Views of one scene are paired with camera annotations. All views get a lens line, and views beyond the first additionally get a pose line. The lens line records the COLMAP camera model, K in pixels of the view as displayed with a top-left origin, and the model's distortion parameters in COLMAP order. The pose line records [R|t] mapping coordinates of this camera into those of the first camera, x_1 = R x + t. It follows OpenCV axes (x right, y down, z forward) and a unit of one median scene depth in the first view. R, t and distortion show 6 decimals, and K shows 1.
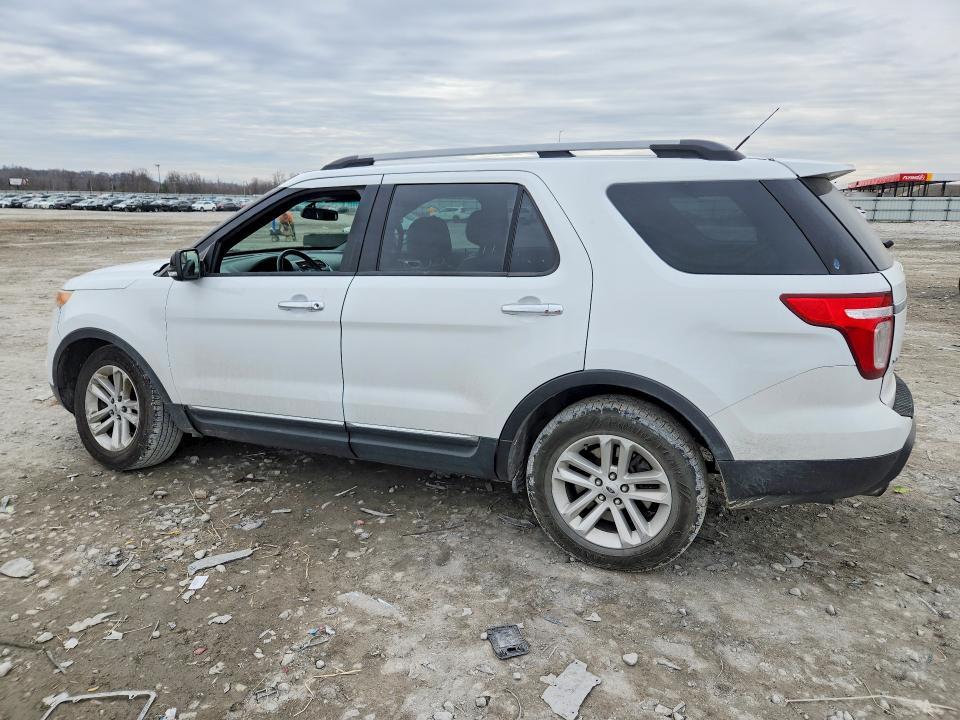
lens RADIAL K [[640.0, 0, 480.0], [0, 640.0, 360.0], [0, 0, 1]] dist [0.074637, -0.068727]
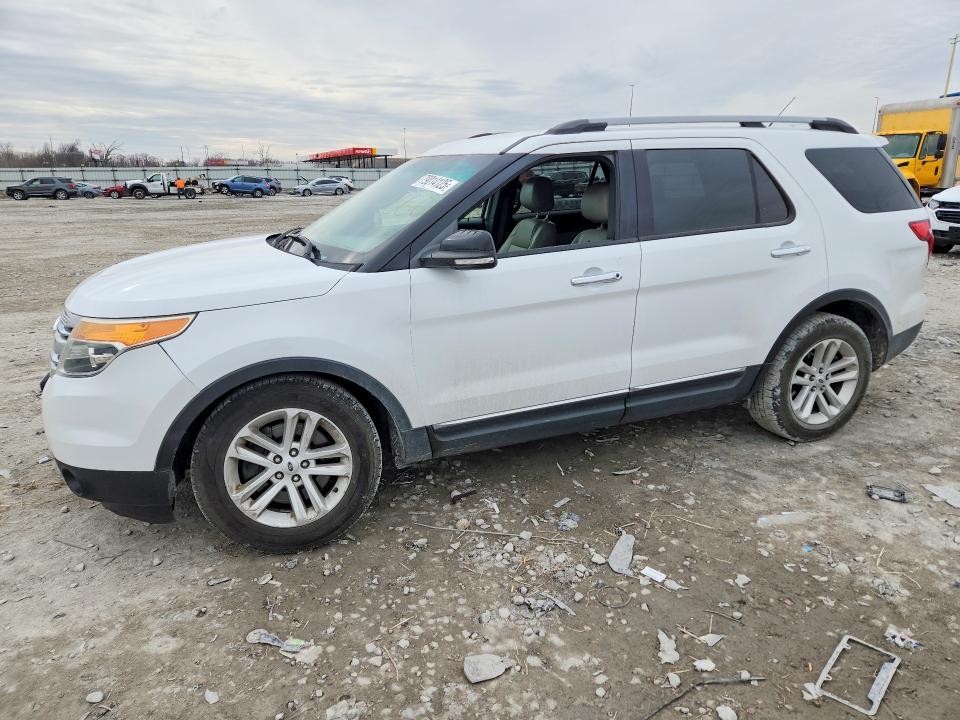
lens RADIAL K [[632.9, 0, 480.0], [0, 632.9, 360.0], [0, 0, 1]] dist [0.030954, -0.027655]
pose [[0.737814, -0.207929, 0.642181, -1.047089], [0.178693, 0.977598, 0.111227, -0.103419], [-0.650922, 0.032688, 0.758441, 0.407581]]
